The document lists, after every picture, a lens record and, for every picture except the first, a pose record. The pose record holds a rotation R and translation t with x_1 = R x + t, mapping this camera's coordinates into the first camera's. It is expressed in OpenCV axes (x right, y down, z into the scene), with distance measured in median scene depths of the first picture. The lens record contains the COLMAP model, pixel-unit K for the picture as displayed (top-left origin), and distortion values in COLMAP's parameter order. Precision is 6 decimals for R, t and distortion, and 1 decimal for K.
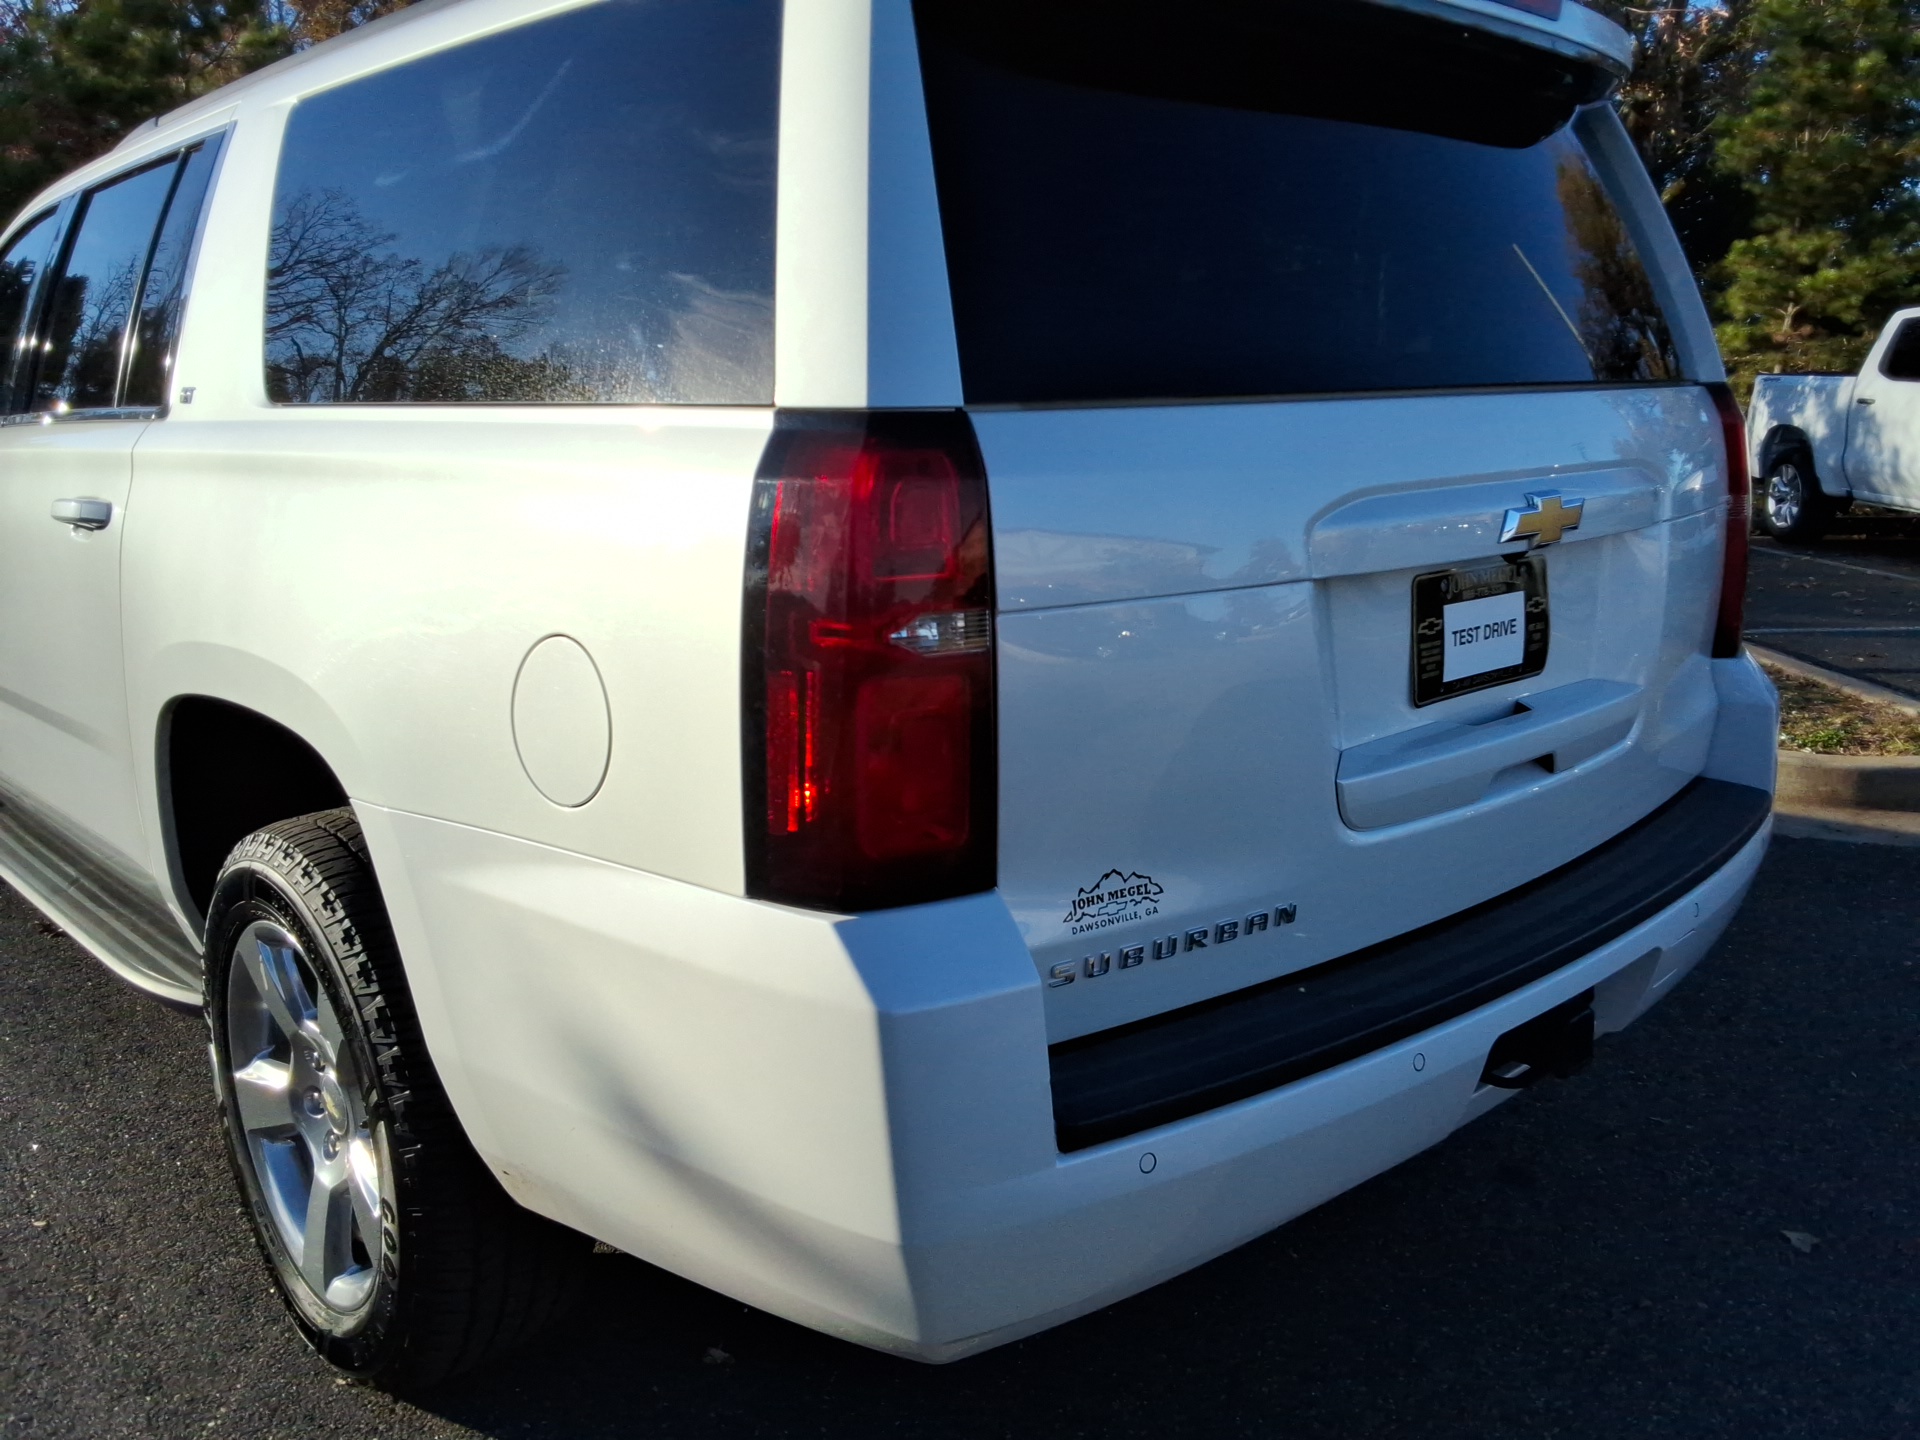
lens RADIAL K [[1540.4, 0, 974.2], [0, 1540.4, 670.8], [0, 0, 1]] dist [0.096684, -0.138615]
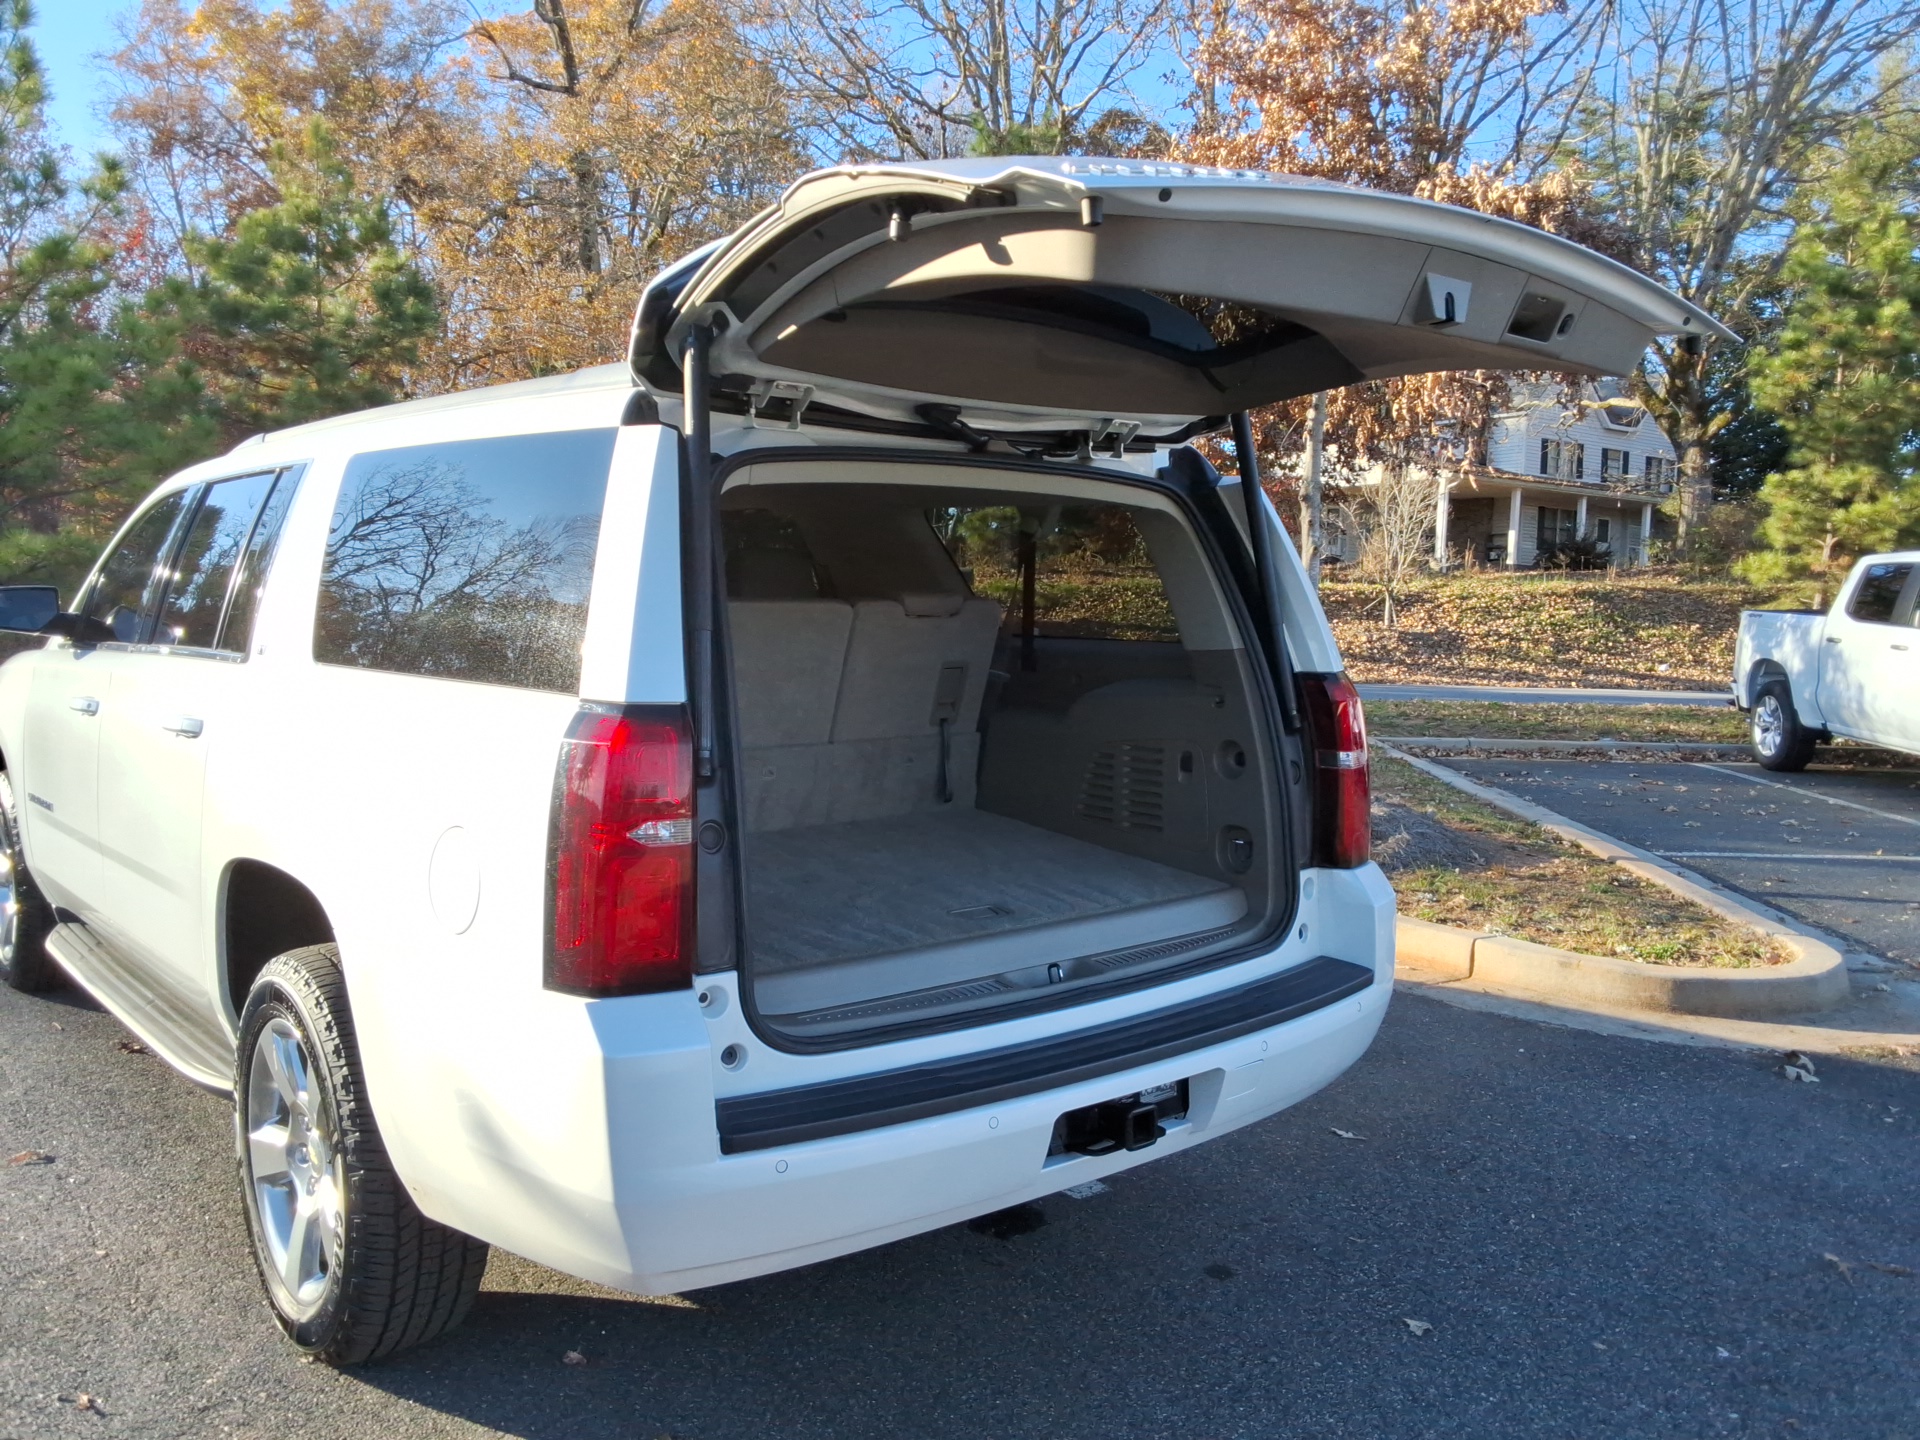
lens RADIAL K [[1536.9, 0, 971.8], [0, 1536.9, 677.1], [0, 0, 1]] dist [0.103227, -0.154283]
pose [[0.998210, 0.029780, -0.051865, 0.192028], [-0.035788, 0.992242, -0.119060, -0.002207], [0.047917, 0.120703, 0.991531, -0.333140]]
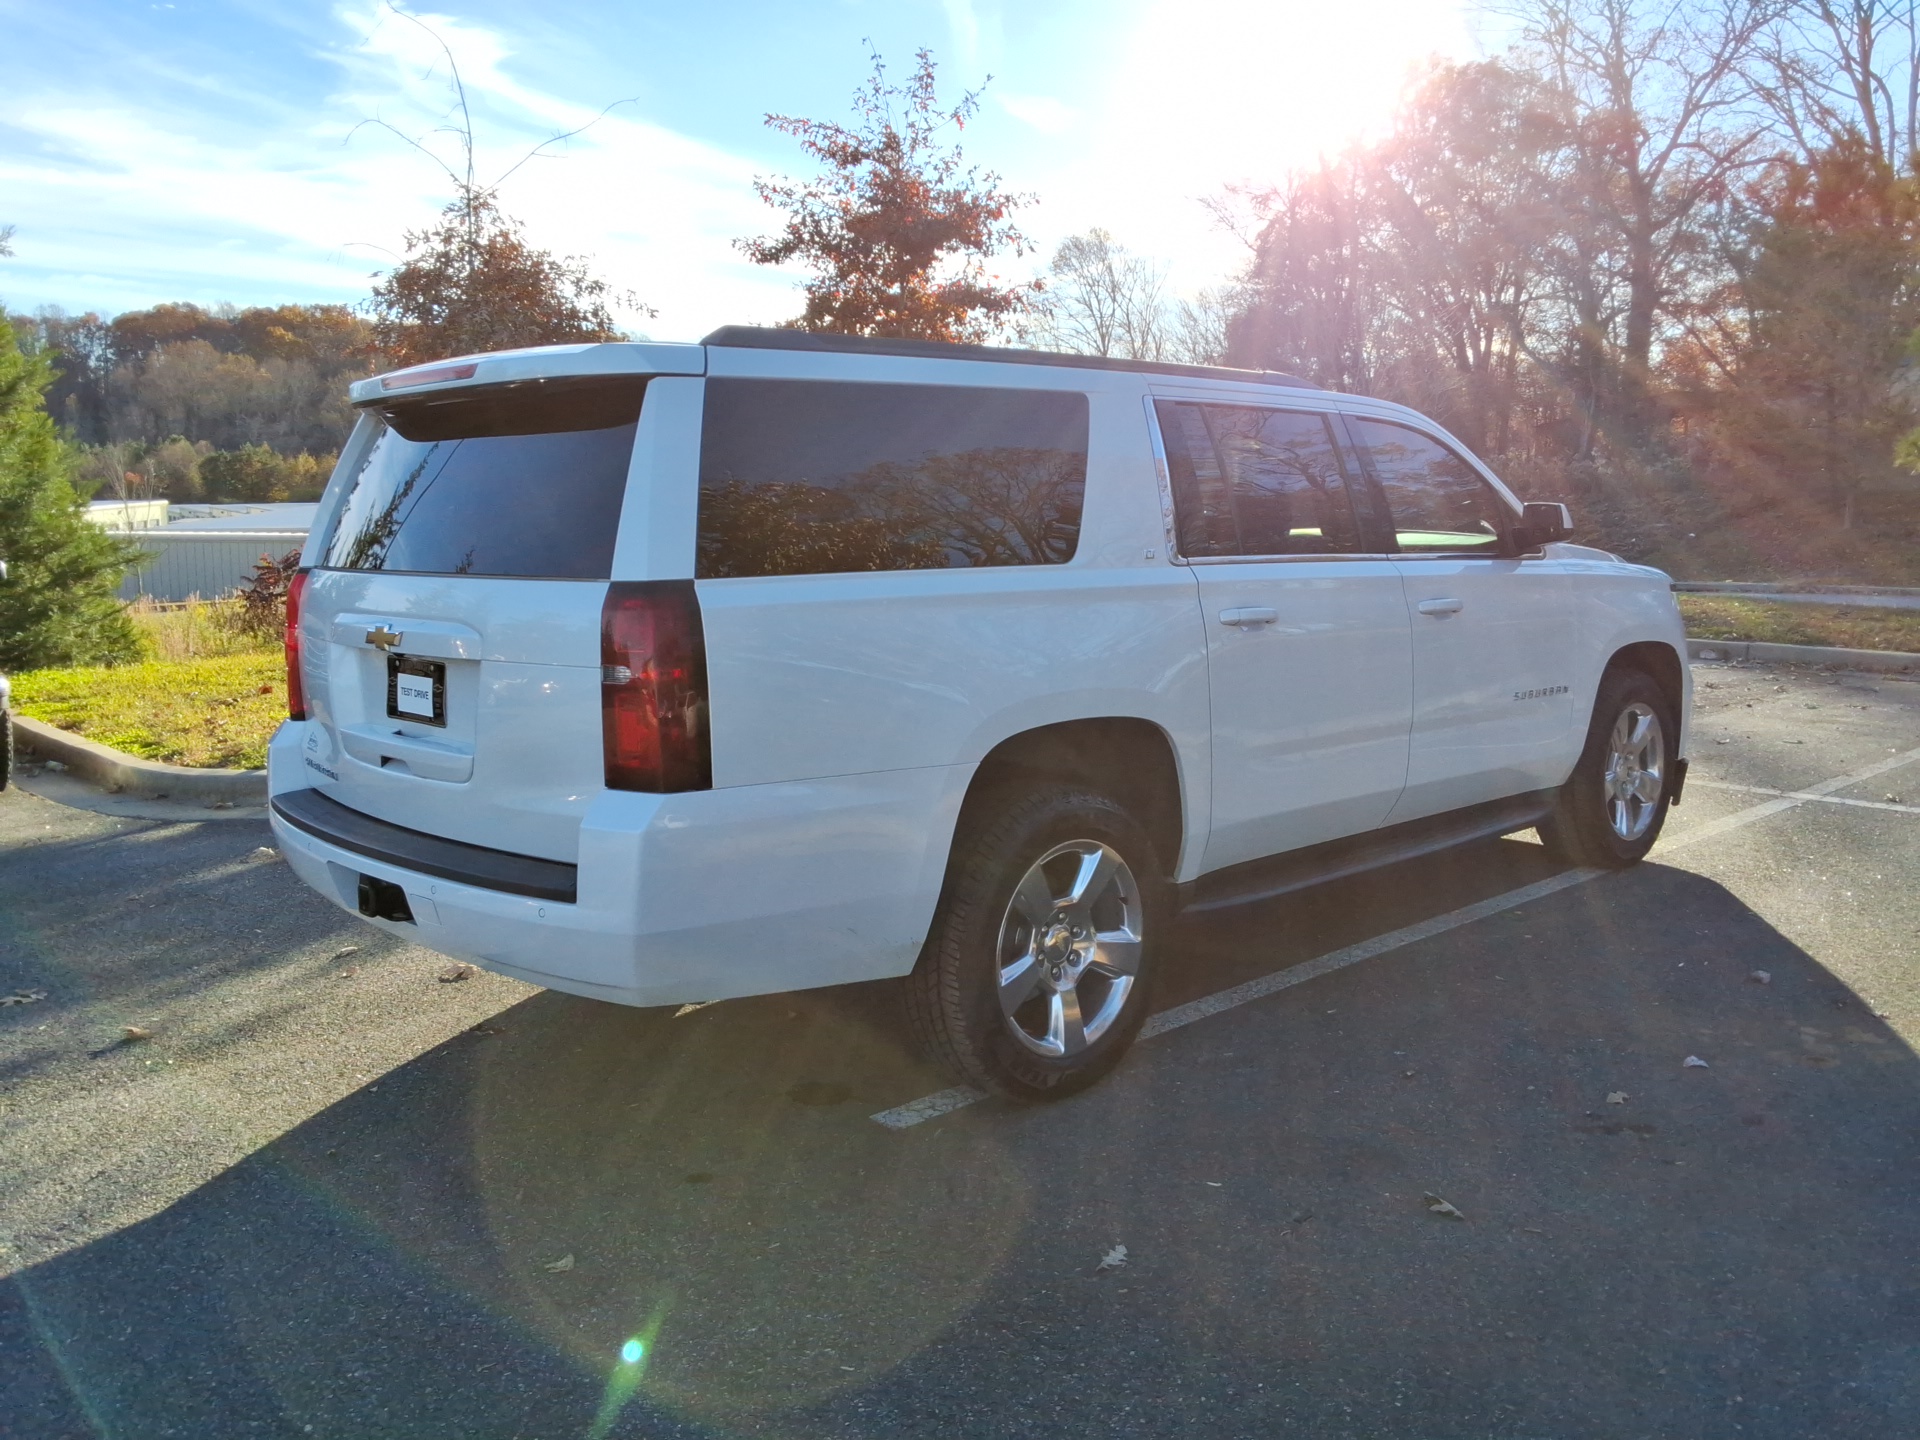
lens RADIAL K [[1540.4, 0, 974.2], [0, 1540.4, 670.8], [0, 0, 1]] dist [0.096684, -0.138615]
pose [[0.024166, 0.117027, -0.992835, 1.571934], [-0.168043, 0.979469, 0.111361, -0.267406], [0.985483, 0.164148, 0.043335, 1.094380]]
